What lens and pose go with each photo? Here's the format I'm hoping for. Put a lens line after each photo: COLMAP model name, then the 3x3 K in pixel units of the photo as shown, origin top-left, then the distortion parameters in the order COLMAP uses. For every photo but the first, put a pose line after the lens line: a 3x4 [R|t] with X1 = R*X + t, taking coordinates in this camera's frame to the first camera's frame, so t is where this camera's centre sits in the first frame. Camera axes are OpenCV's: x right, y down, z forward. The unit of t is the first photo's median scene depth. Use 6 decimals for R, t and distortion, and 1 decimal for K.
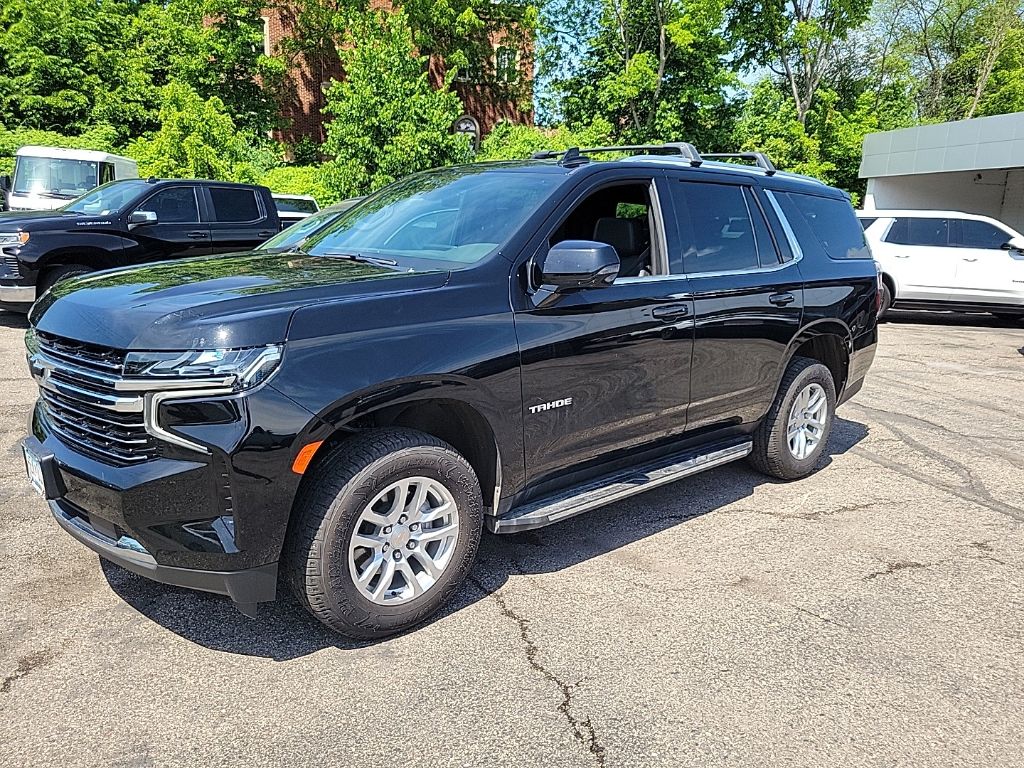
lens RADIAL K [[770.8, 0, 515.4], [0, 770.8, 383.5], [0, 0, 1]] dist [0.055997, -0.044161]
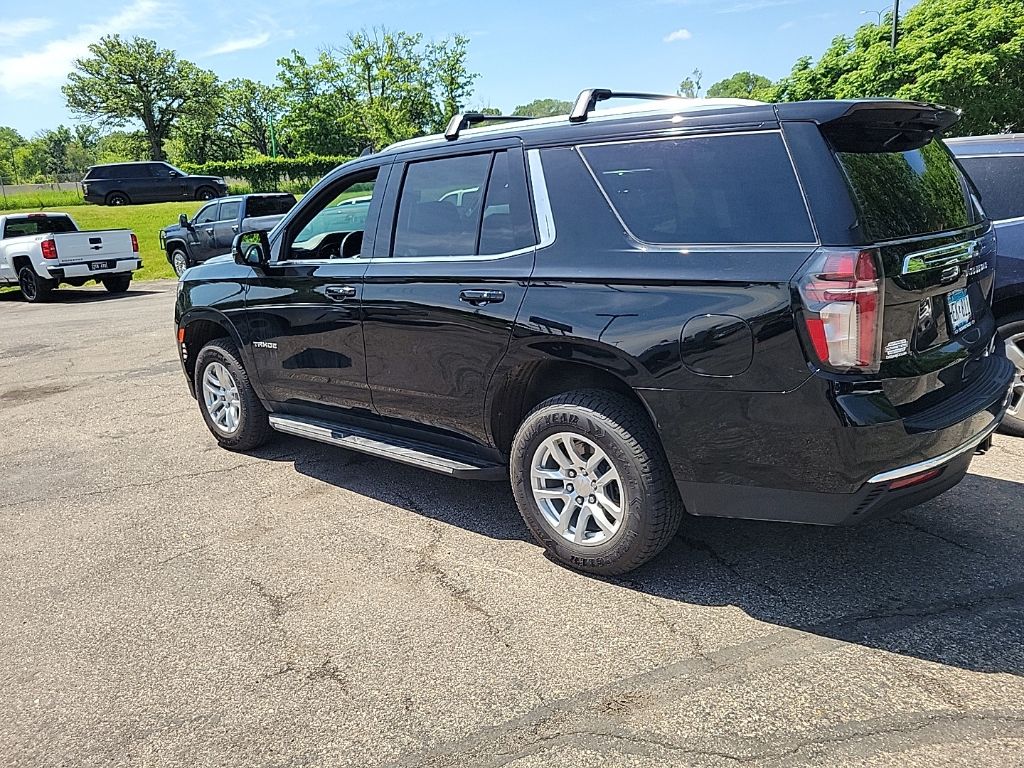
lens RADIAL K [[771.7, 0, 505.8], [0, 771.7, 374.4], [0, 0, 1]] dist [0.045748, -0.027520]
pose [[0.086164, 0.179437, -0.979989, 0.152797], [-0.145568, 0.975358, 0.165791, -0.022554], [0.985589, 0.128370, 0.110161, 0.130352]]
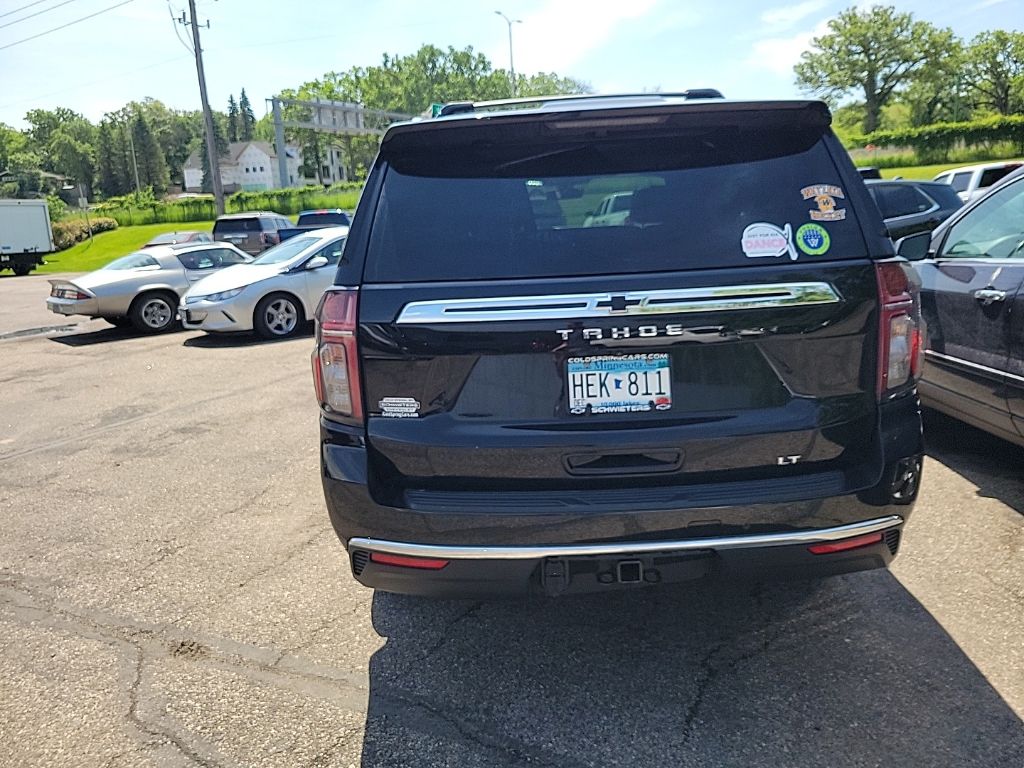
lens RADIAL K [[781.4, 0, 520.7], [0, 781.4, 361.0], [0, 0, 1]] dist [0.028052, -0.015428]
pose [[-0.686373, 0.140719, -0.713506, 0.118760], [-0.120005, 0.945737, 0.301962, -0.044331], [0.717281, 0.292883, -0.632241, 0.230630]]
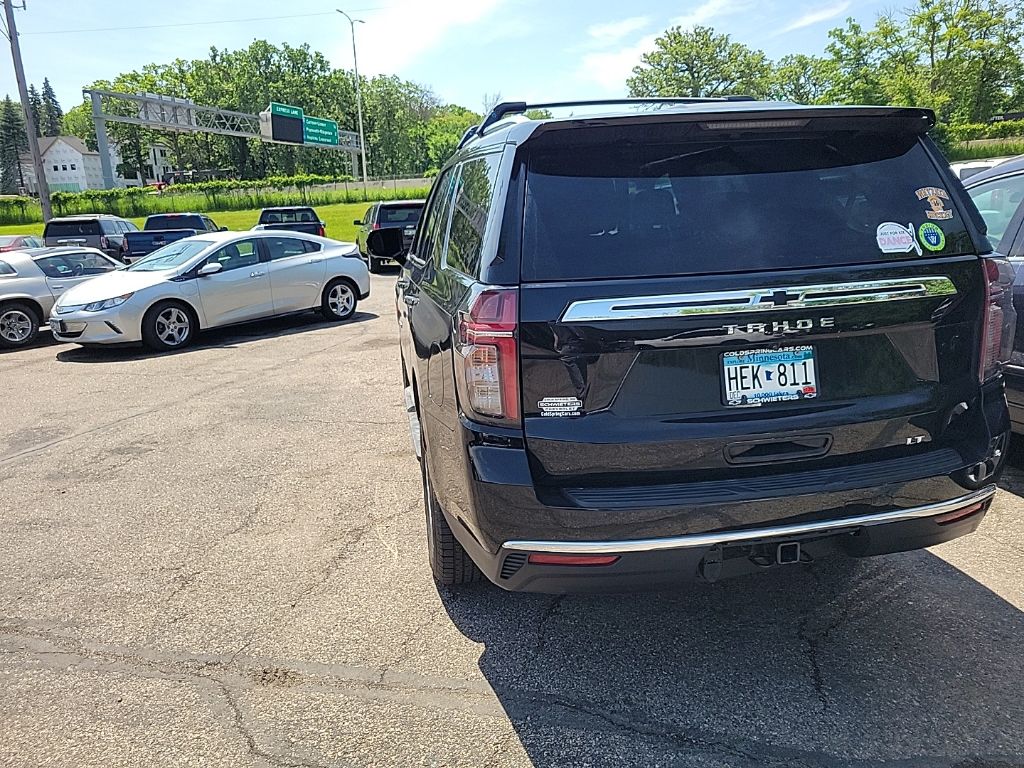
lens RADIAL K [[772.1, 0, 521.6], [0, 772.1, 378.6], [0, 0, 1]] dist [0.048207, -0.029909]
pose [[-0.527412, 0.173523, -0.831701, 0.135810], [-0.147455, 0.945370, 0.290745, -0.039833], [0.836716, 0.275981, -0.473012, 0.208590]]
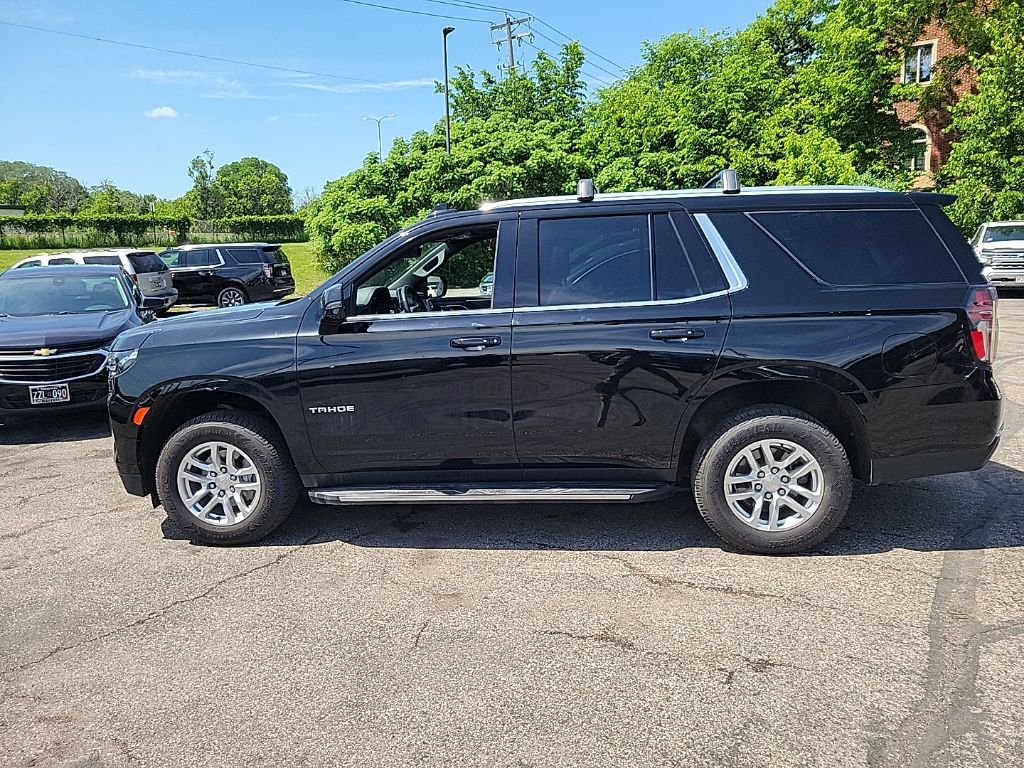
lens RADIAL K [[768.8, 0, 511.4], [0, 768.8, 376.0], [0, 0, 1]] dist [0.050017, -0.027098]
pose [[0.644509, 0.059124, -0.762308, 0.123777], [-0.100399, 0.994917, -0.007719, -0.004817], [0.757977, 0.081510, 0.647169, 0.038841]]
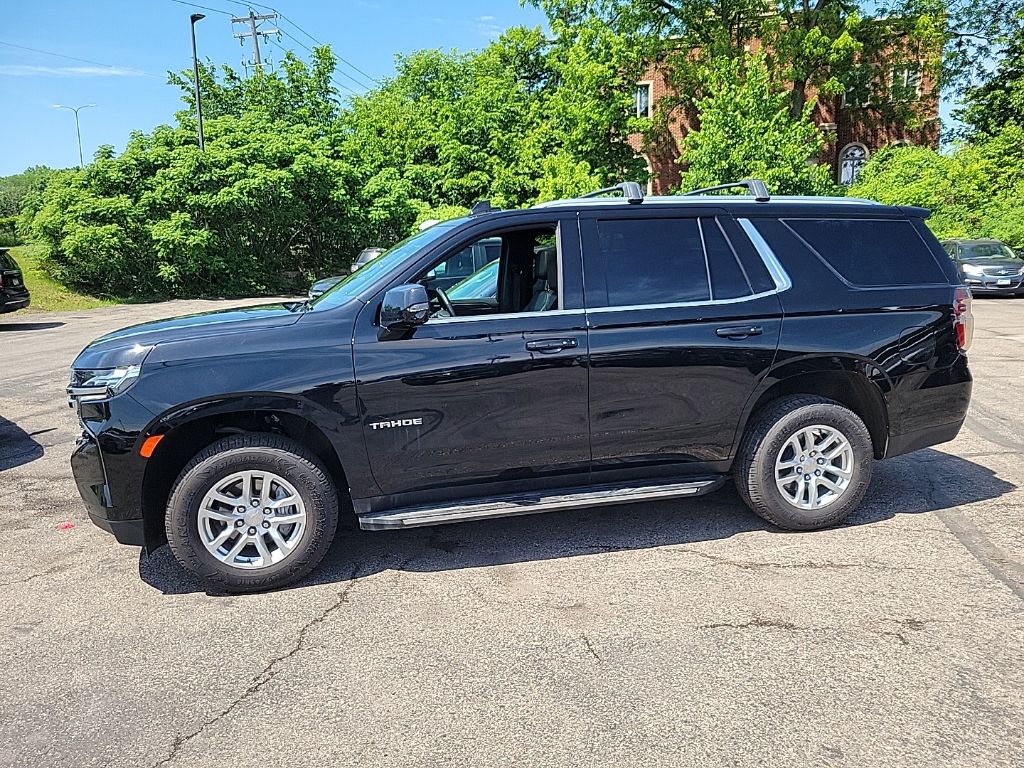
lens RADIAL K [[769.9, 0, 519.0], [0, 769.9, 384.0], [0, 0, 1]] dist [0.052553, -0.036049]
pose [[0.868323, 0.020712, -0.495567, 0.079516], [-0.046645, 0.998110, -0.040016, 0.000675], [0.493801, 0.057863, 0.867648, 0.007178]]
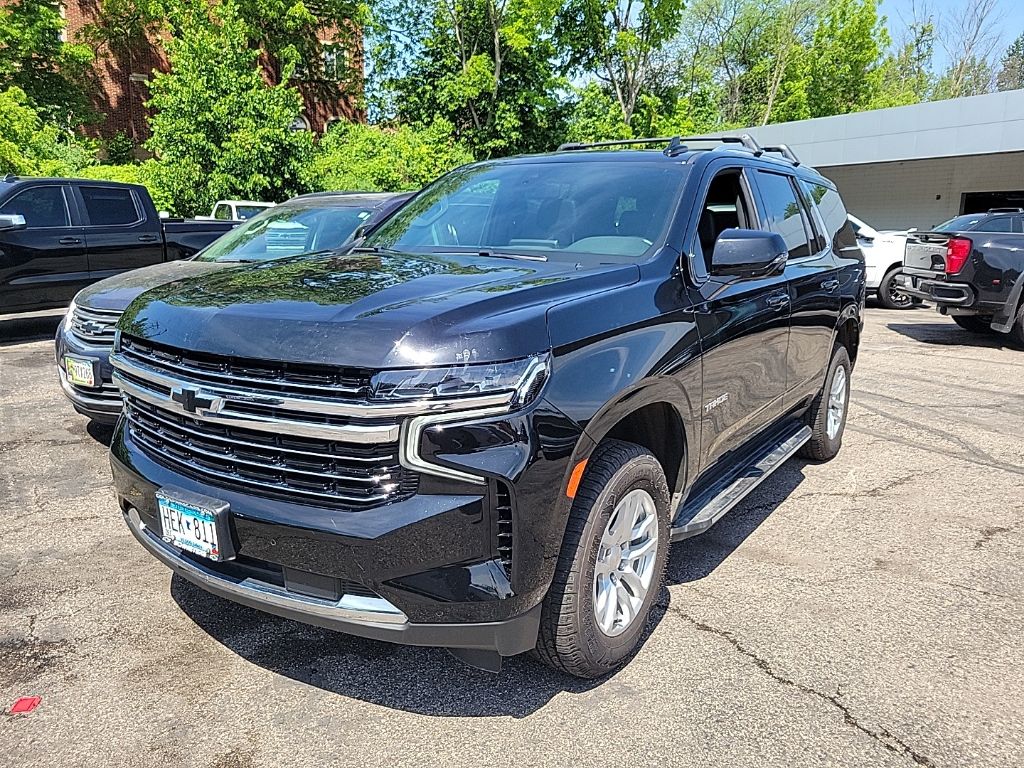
lens RADIAL K [[771.2, 0, 519.7], [0, 771.2, 364.8], [0, 0, 1]] dist [0.052709, -0.038843]
pose [[0.972481, -0.059506, 0.225253, -0.040668], [0.064595, 0.997794, -0.015285, -0.001935], [-0.223847, 0.029415, 0.974180, 0.012201]]
